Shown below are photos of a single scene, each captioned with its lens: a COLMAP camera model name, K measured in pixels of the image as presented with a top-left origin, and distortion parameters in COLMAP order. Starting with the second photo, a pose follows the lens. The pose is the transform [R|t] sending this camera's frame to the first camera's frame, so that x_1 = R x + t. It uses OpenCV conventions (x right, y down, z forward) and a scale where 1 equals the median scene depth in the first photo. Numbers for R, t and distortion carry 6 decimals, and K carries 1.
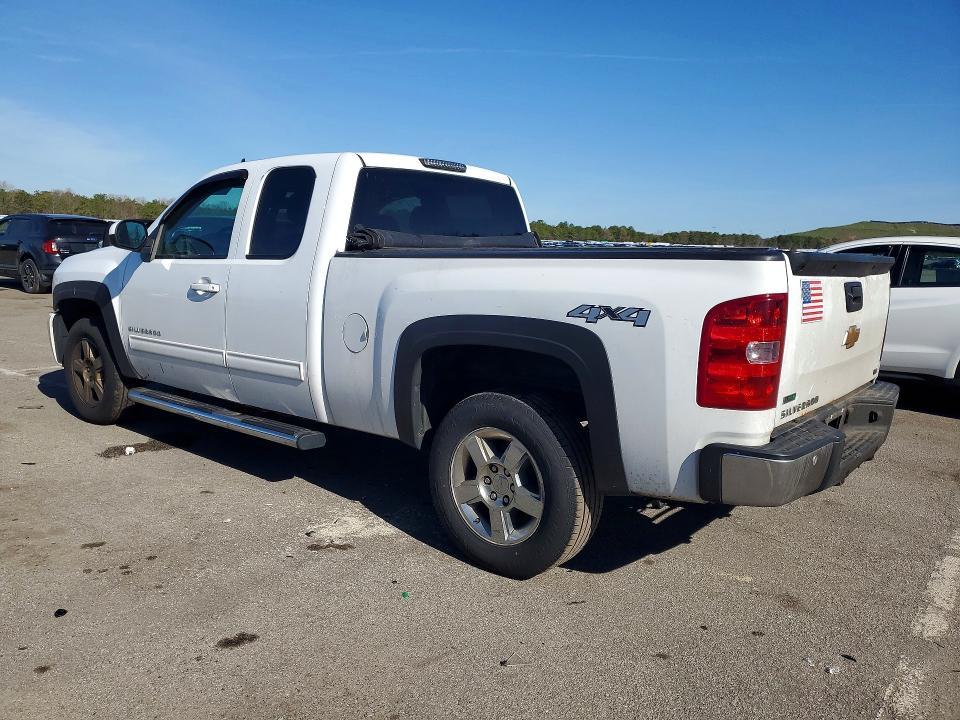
lens RADIAL K [[765.0, 0, 476.2], [0, 765.0, 359.0], [0, 0, 1]] dist [0.016400, 0.000495]
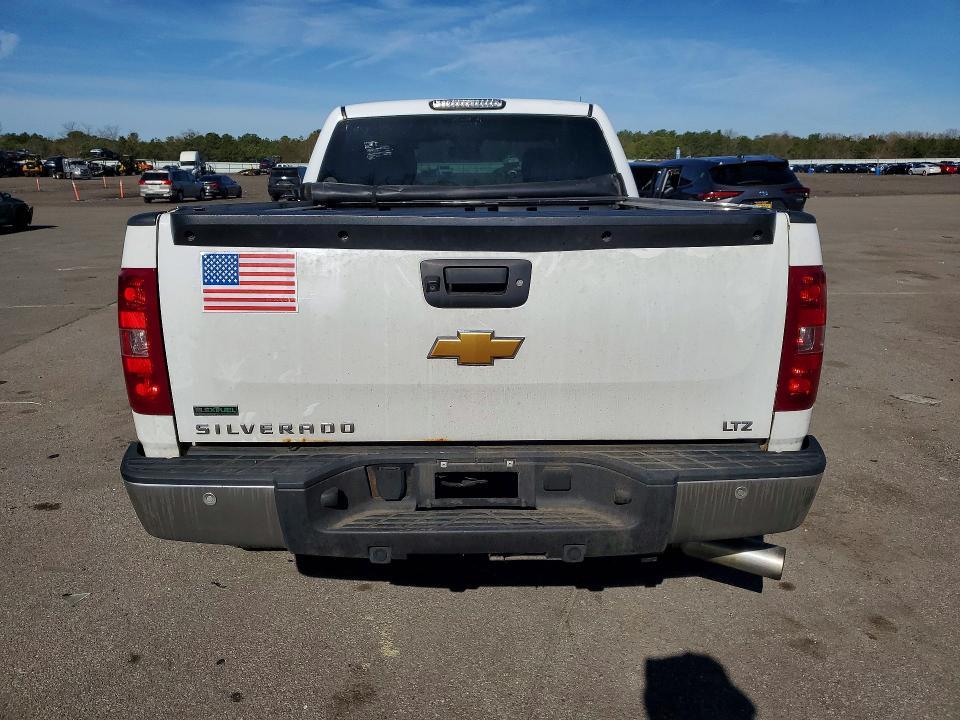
lens RADIAL K [[765.0, 0, 479.6], [0, 765.0, 363.5], [0, 0, 1]] dist [0.016400, 0.000495]
pose [[0.631040, 0.151991, -0.760715, 0.715431], [-0.089551, 0.988335, 0.123184, -0.068904], [0.770564, -0.009611, 0.637290, 0.455541]]
